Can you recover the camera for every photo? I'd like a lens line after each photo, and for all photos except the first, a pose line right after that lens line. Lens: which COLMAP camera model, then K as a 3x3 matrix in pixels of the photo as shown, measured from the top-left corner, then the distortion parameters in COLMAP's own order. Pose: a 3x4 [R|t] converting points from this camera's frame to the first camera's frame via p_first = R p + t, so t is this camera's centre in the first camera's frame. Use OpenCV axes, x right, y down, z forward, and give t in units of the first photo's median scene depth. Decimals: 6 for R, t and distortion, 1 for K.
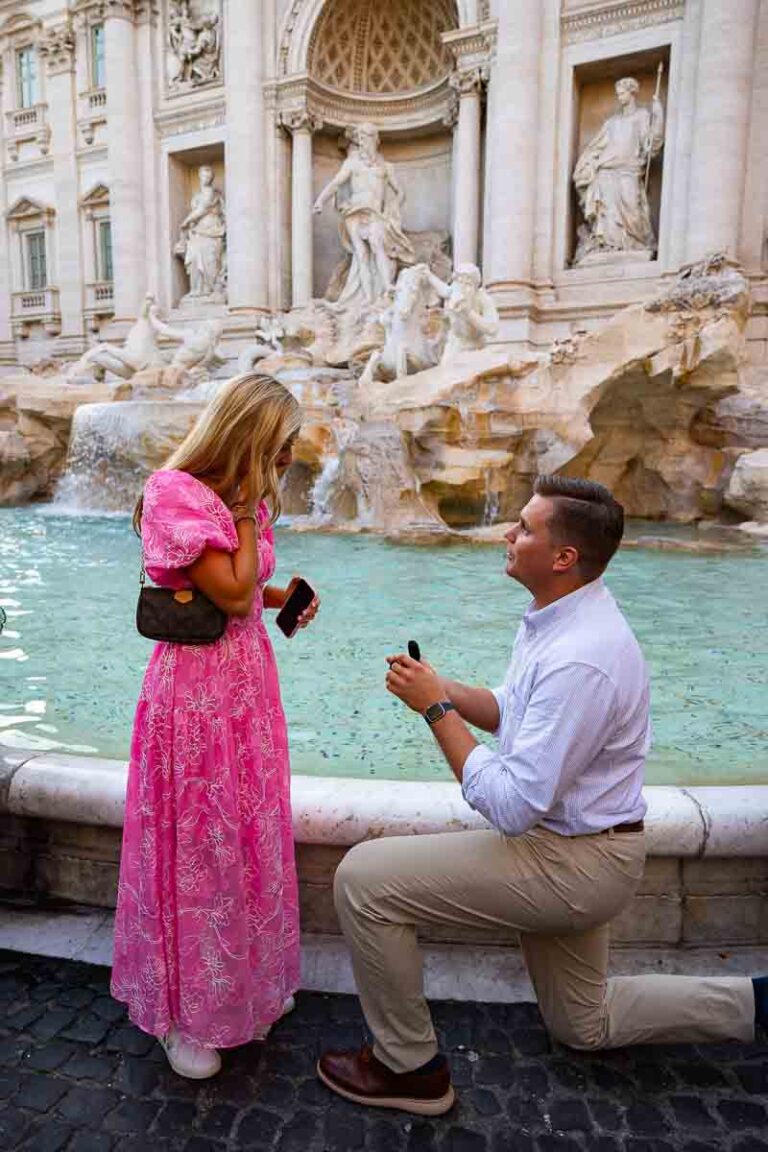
lens RADIAL K [[786.7, 0, 382.4], [0, 786.7, 578.8], [0, 0, 1]] dist [-0.004229, -0.000613]
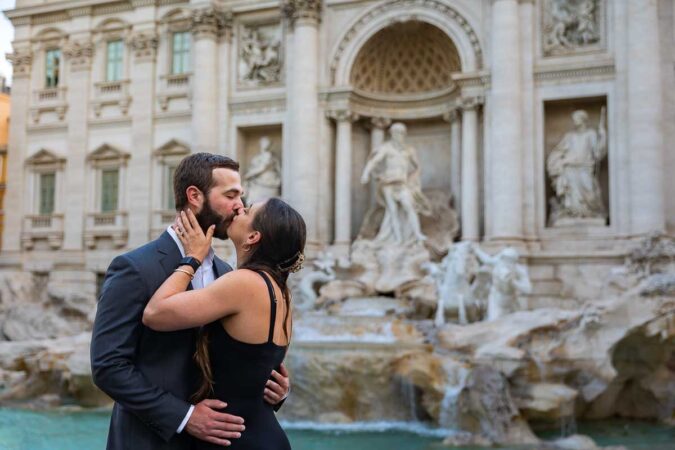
lens RADIAL K [[766.4, 0, 337.5], [0, 766.4, 224.1], [0, 0, 1]] dist [0.004372, 0.000000]
pose [[0.996488, 0.003811, 0.083647, -0.235534], [0.016479, 0.970504, -0.240522, -0.062371], [-0.082096, 0.241056, 0.967033, -0.291463]]
